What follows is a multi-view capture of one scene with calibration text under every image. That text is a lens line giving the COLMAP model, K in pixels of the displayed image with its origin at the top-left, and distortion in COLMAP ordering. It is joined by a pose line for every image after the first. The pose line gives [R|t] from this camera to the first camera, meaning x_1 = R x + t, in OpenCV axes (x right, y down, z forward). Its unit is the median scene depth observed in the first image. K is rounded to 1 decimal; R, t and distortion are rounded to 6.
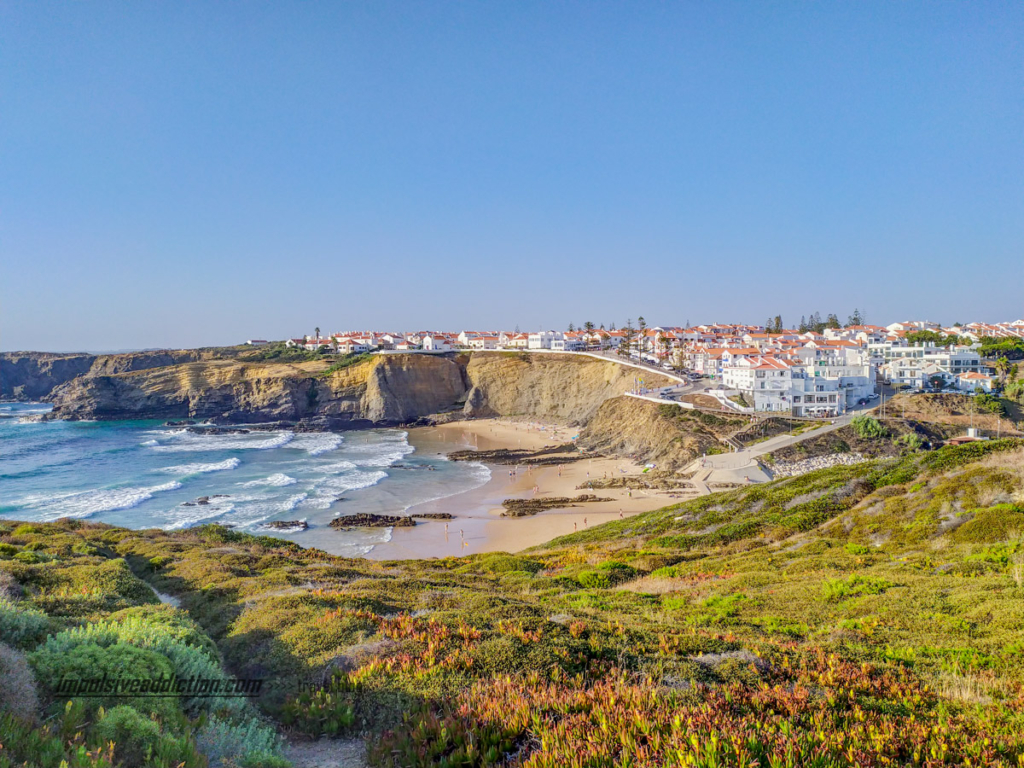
lens RADIAL K [[828.9, 0, 512.0], [0, 828.9, 384.0], [0, 0, 1]] dist [0.042855, -0.009561]
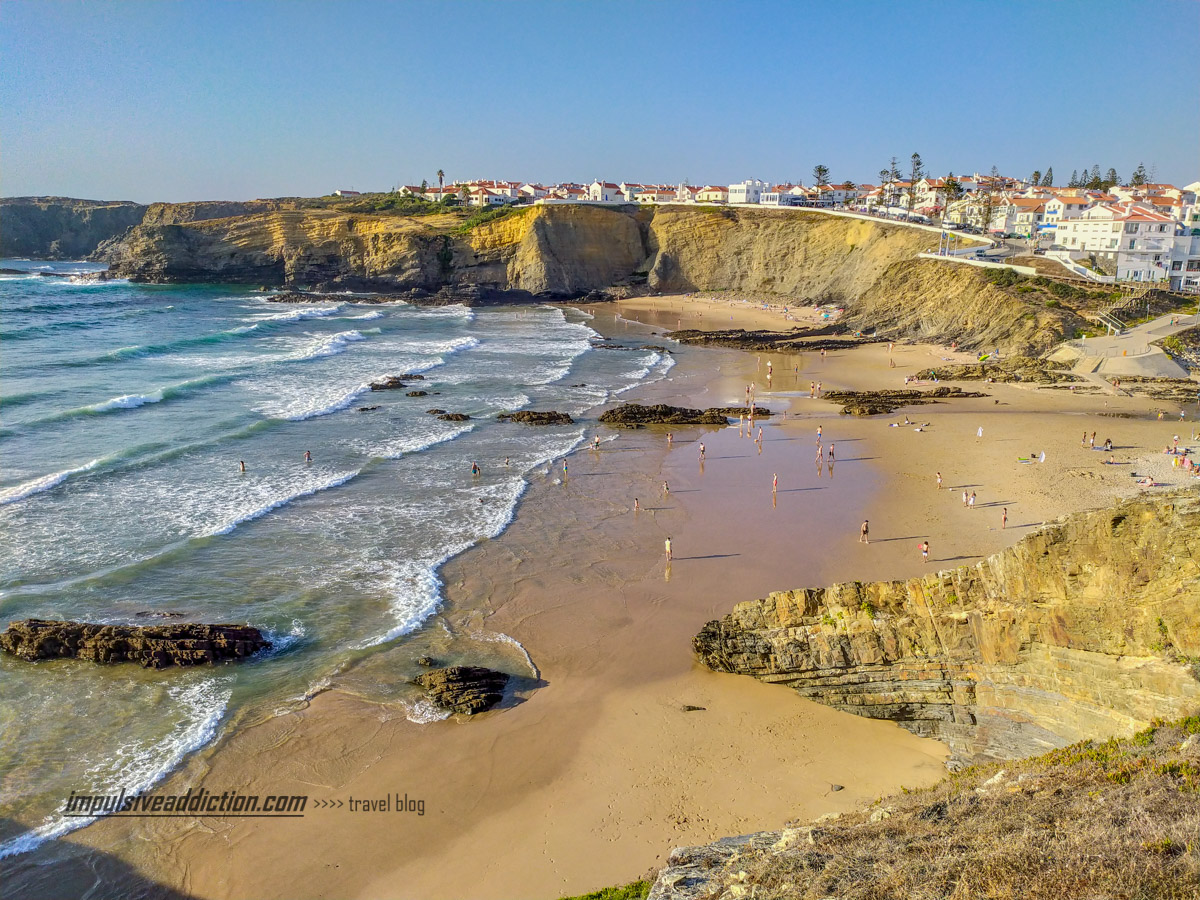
lens RADIAL K [[971.4, 0, 600.0], [0, 971.4, 450.0], [0, 0, 1]] dist [0.042855, -0.009561]
pose [[0.999609, 0.027155, -0.006633, -0.089849], [-0.025497, 0.982996, 0.181849, 0.020948], [0.011459, -0.181608, 0.983304, 0.089300]]
